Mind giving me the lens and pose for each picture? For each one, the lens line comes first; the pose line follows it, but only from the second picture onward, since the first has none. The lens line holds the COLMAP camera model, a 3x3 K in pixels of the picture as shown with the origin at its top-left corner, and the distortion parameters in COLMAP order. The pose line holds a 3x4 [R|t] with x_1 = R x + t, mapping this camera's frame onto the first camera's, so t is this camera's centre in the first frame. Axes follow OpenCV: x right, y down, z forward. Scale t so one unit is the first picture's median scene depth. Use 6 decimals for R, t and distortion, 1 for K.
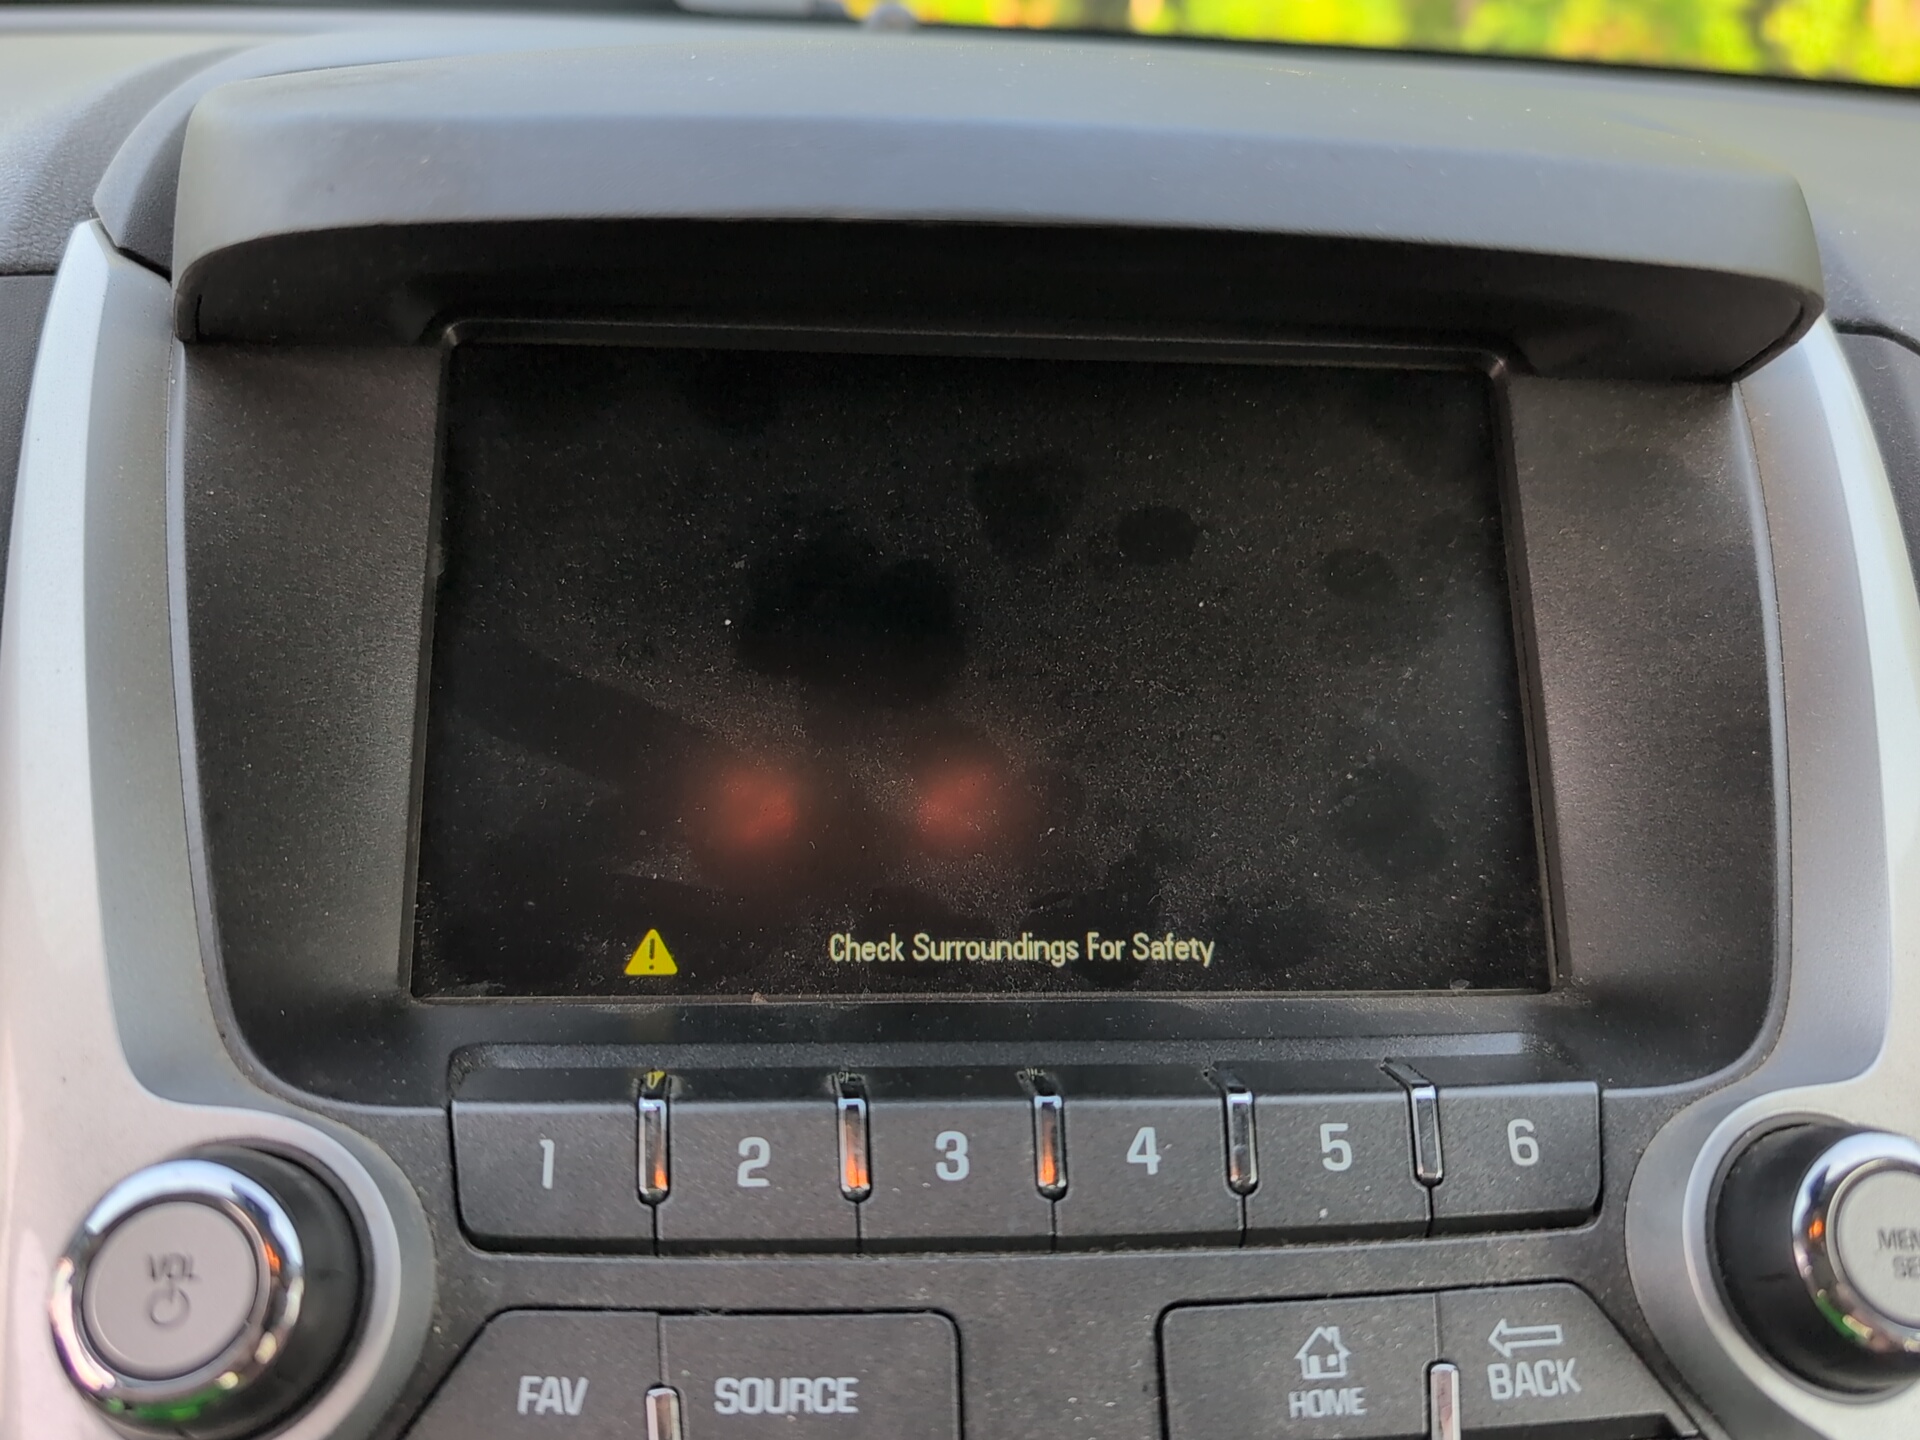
lens RADIAL K [[1589.3, 0, 957.9], [0, 1589.3, 737.4], [0, 0, 1]] dist [-0.009415, -0.021857]
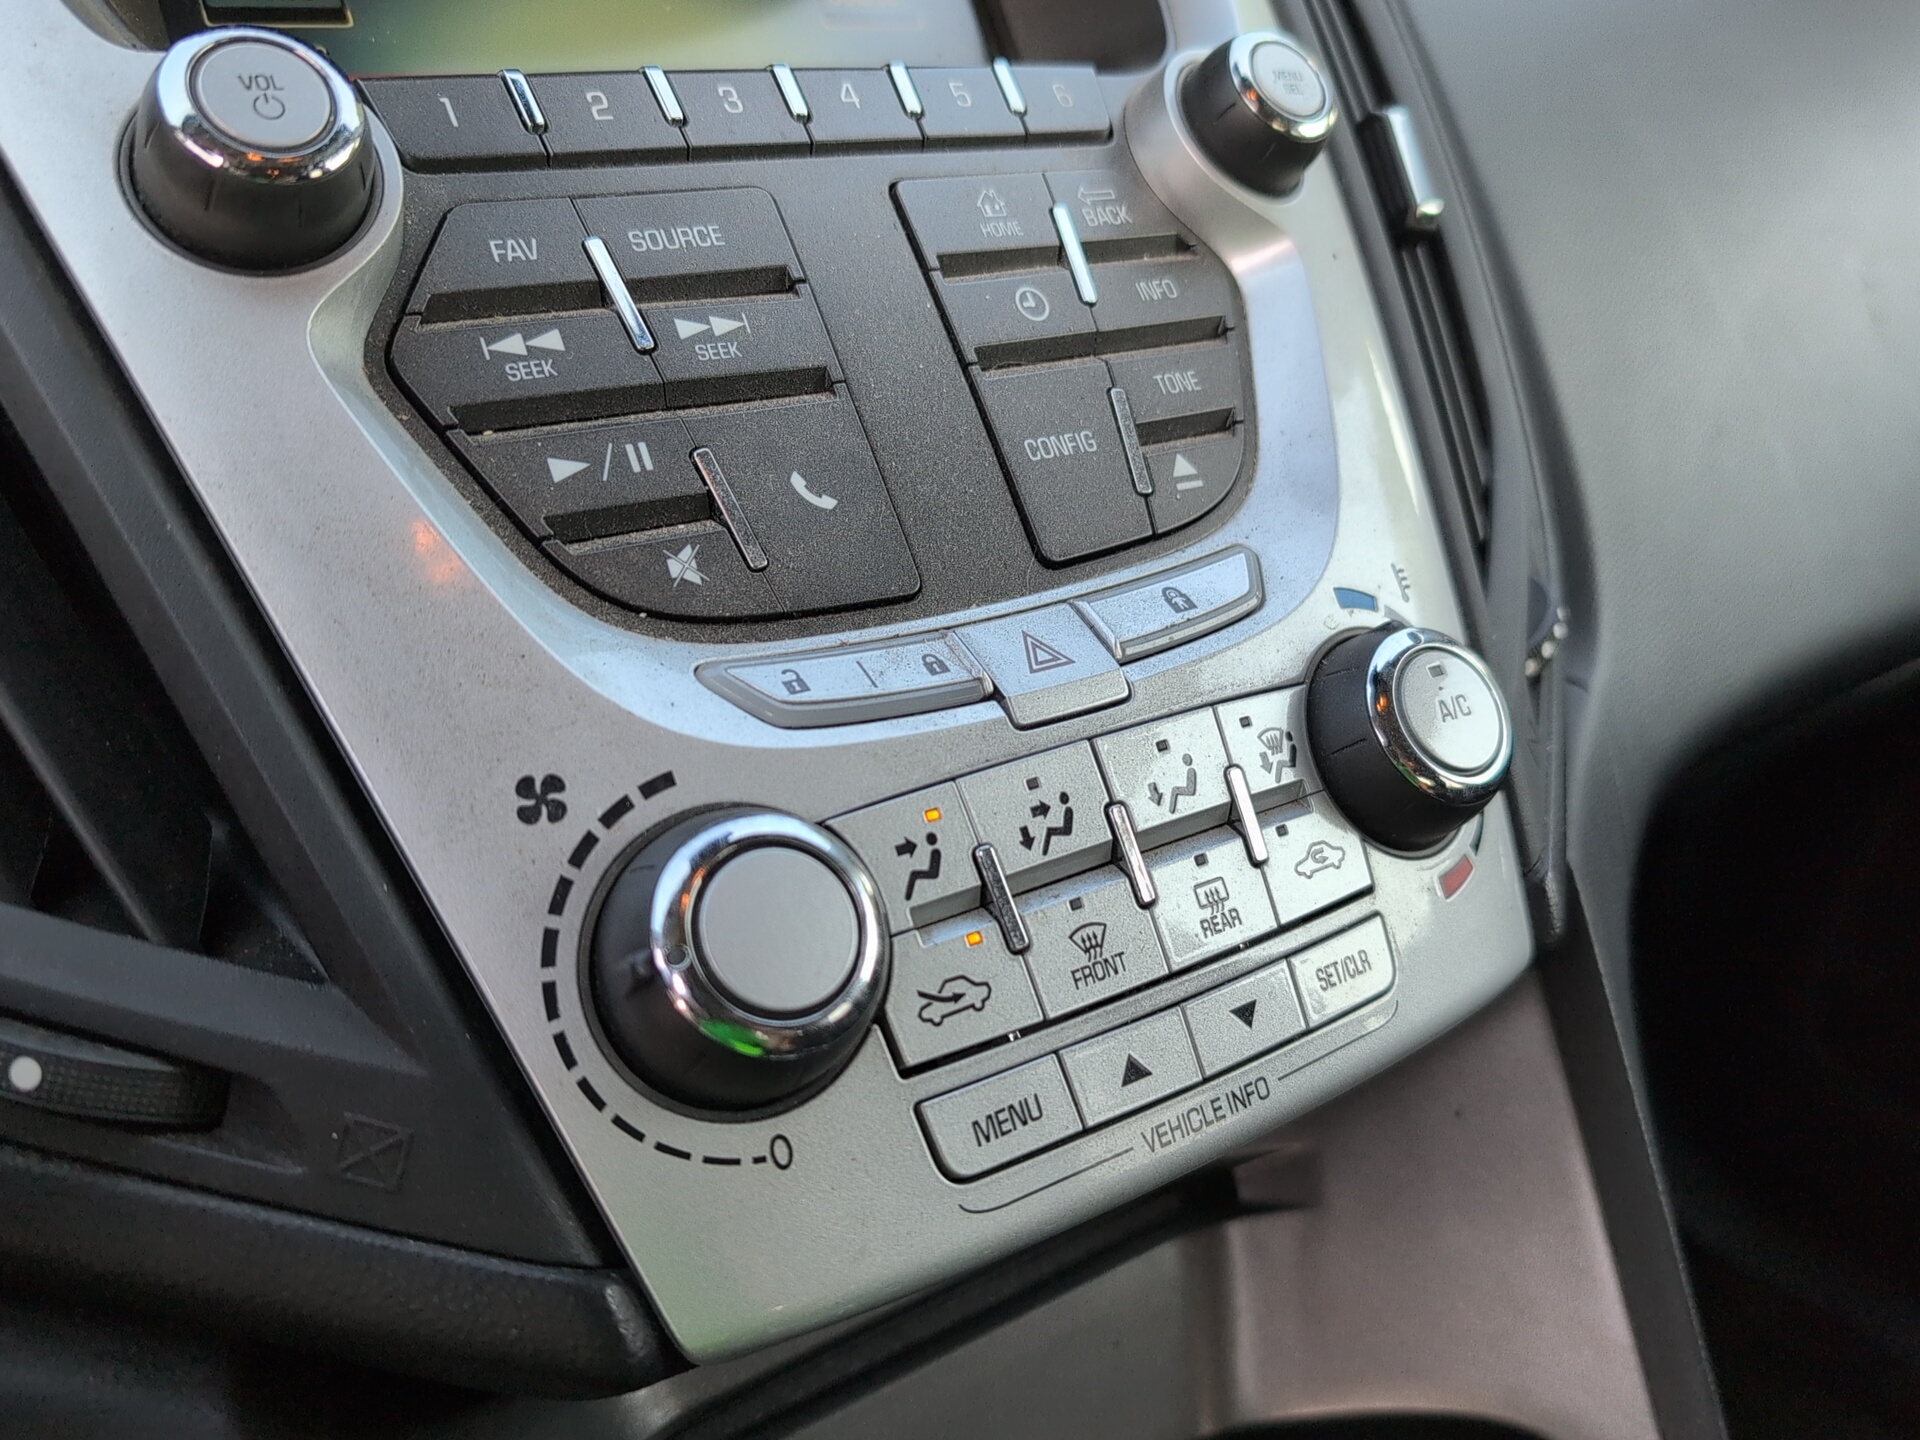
lens RADIAL K [[1589.3, 0, 969.8], [0, 1589.3, 755.9], [0, 0, 1]] dist [-0.009415, -0.021857]
pose [[0.872292, -0.239568, 0.426279, -0.562028], [0.182613, 0.968289, 0.170496, 0.632620], [-0.453607, -0.070878, 0.888379, -0.387260]]
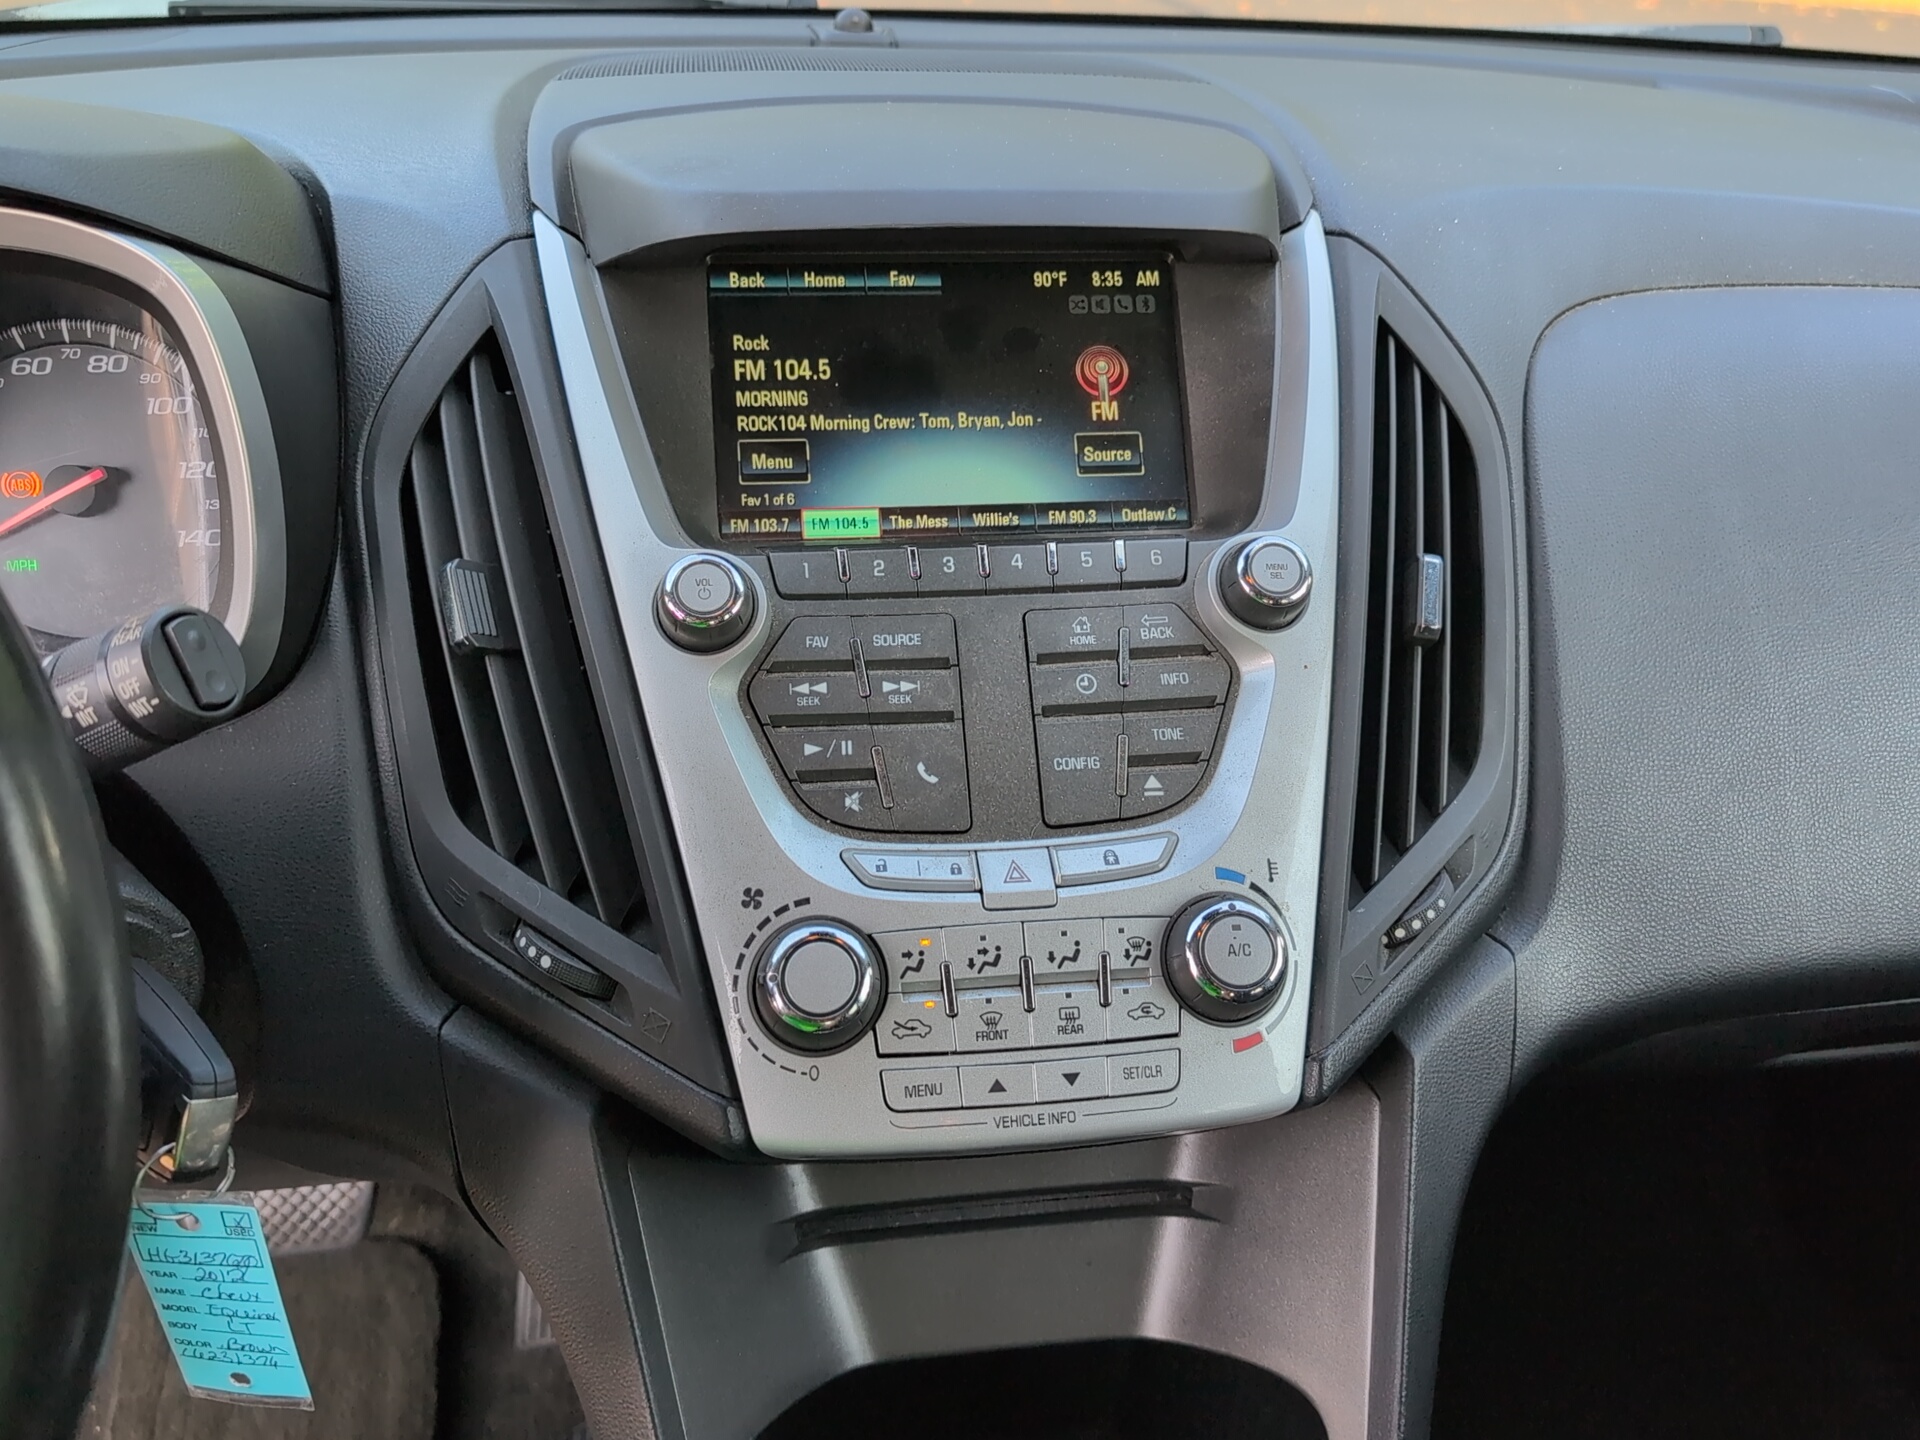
lens RADIAL K [[1589.3, 0, 955.1], [0, 1589.3, 722.2], [0, 0, 1]] dist [-0.009415, -0.021857]
pose [[0.998140, -0.049597, 0.035456, -0.106838], [0.046328, 0.995065, 0.087748, 0.297643], [-0.039633, -0.085942, 0.995512, -1.840526]]
